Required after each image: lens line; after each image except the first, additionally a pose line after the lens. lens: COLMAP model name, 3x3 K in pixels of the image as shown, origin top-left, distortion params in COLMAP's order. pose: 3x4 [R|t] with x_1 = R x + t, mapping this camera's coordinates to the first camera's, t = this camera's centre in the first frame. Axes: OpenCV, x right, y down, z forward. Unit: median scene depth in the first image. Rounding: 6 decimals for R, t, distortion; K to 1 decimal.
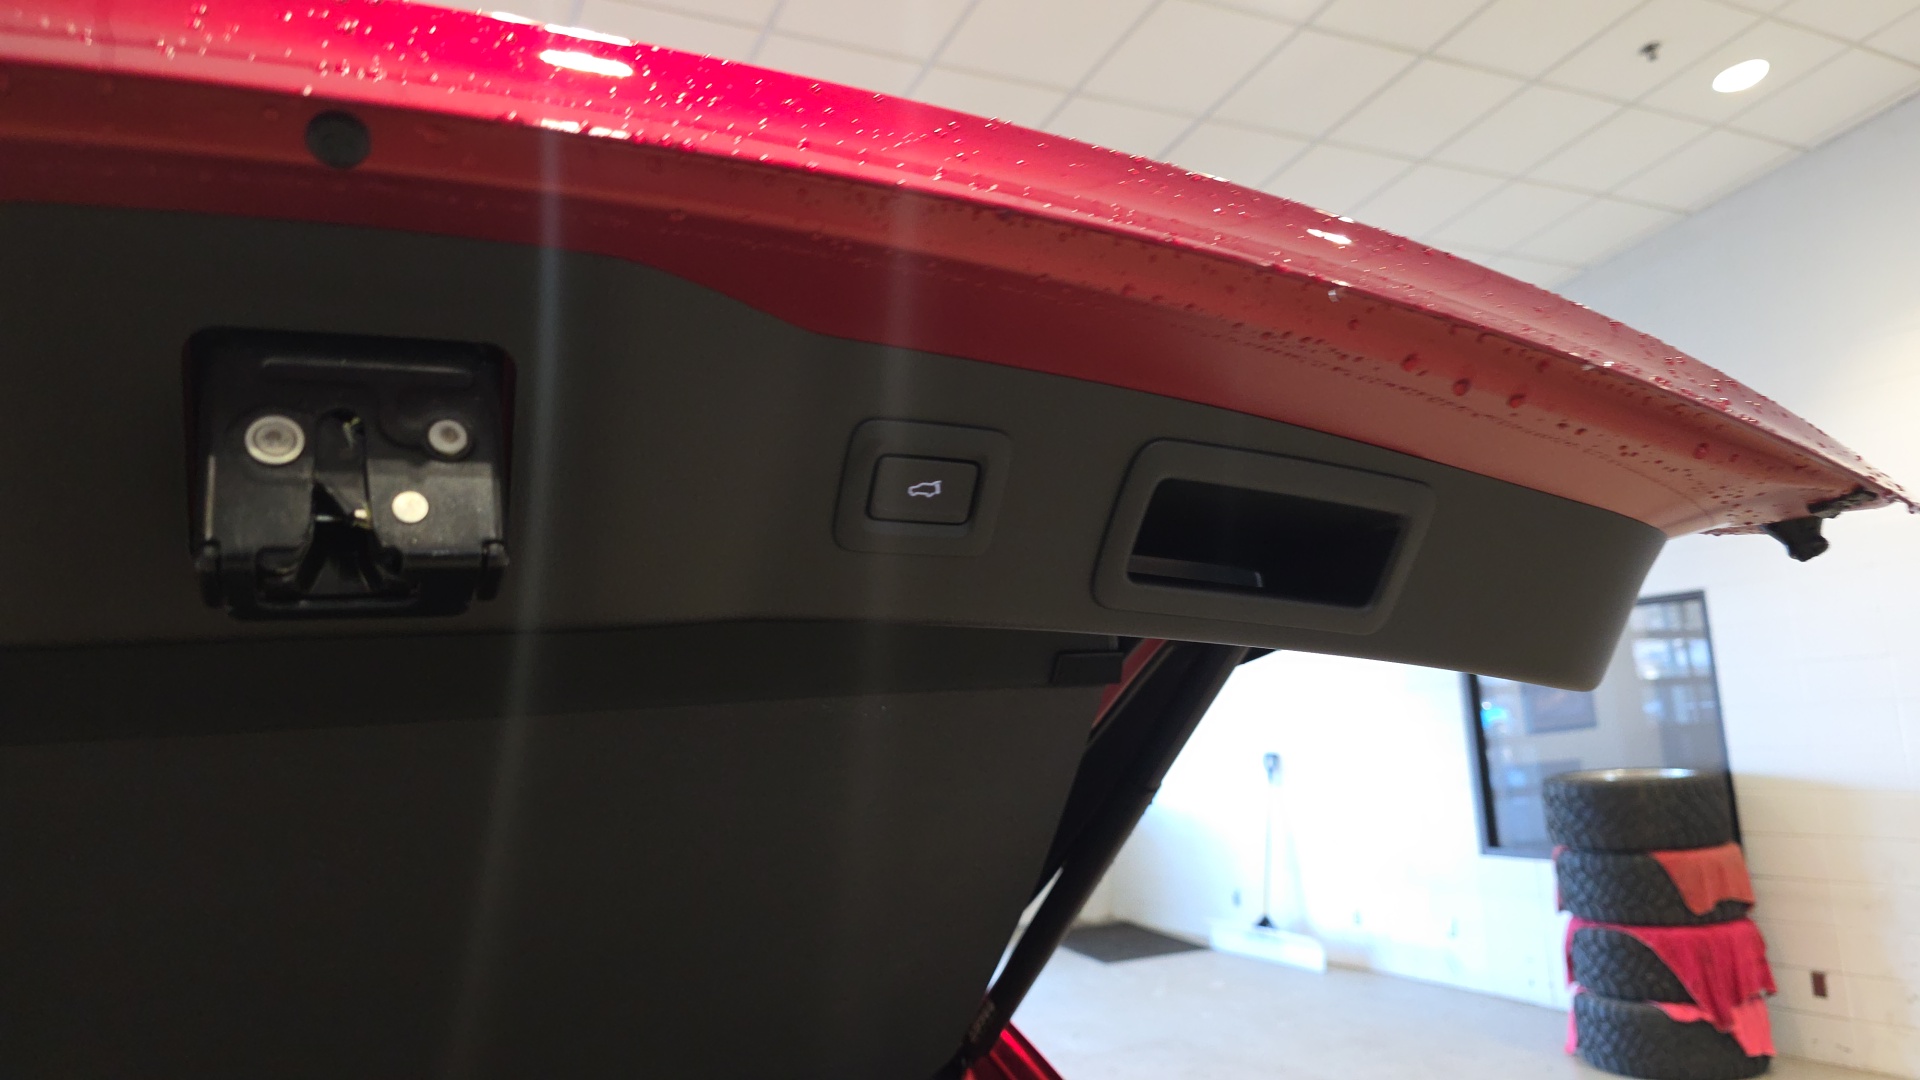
lens RADIAL K [[1274.1, 0, 960.0], [0, 1274.1, 540.0], [0, 0, 1]] dist [0.073134, -0.078454]
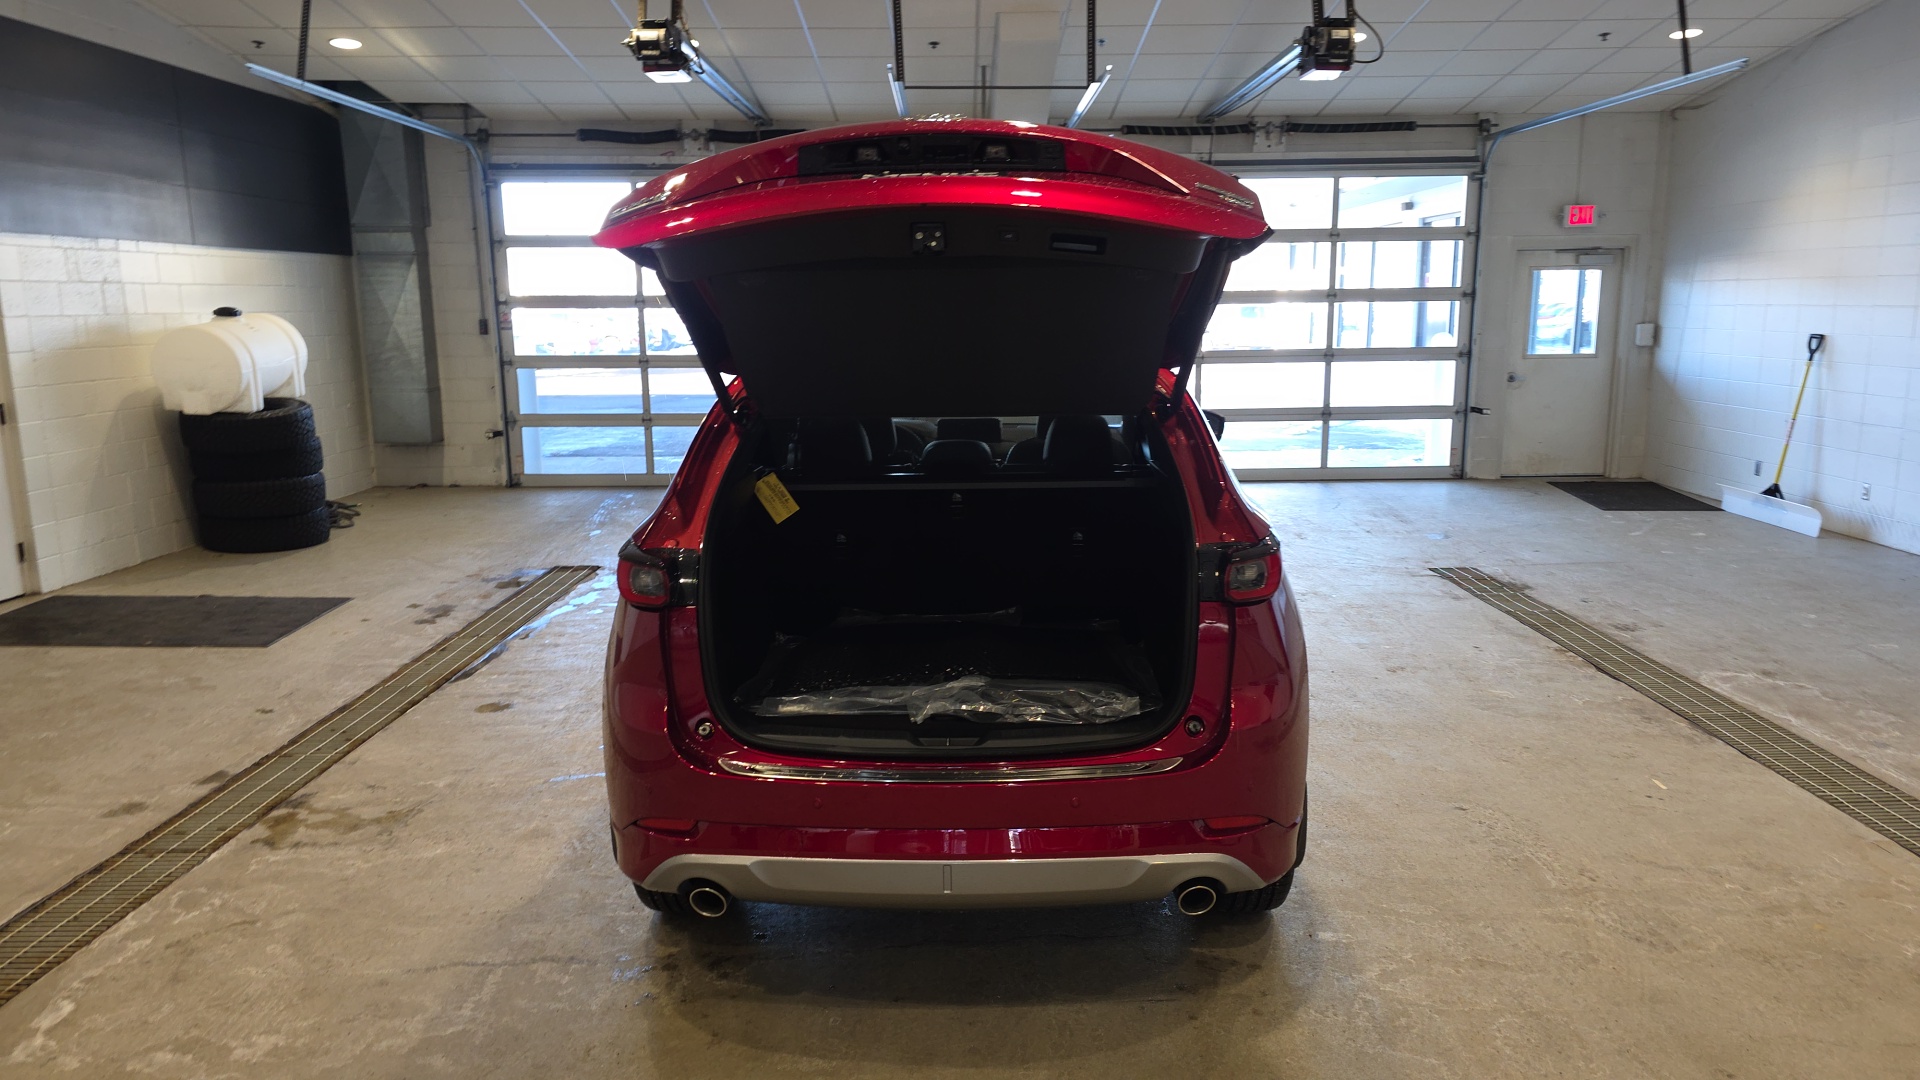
lens RADIAL K [[1274.1, 0, 960.0], [0, 1274.1, 540.0], [0, 0, 1]] dist [0.073134, -0.078454]
pose [[0.881826, 0.141356, -0.449890, 0.134282], [0.018441, 0.942950, 0.332423, -0.034892], [0.471214, -0.301436, 0.828911, -0.229623]]
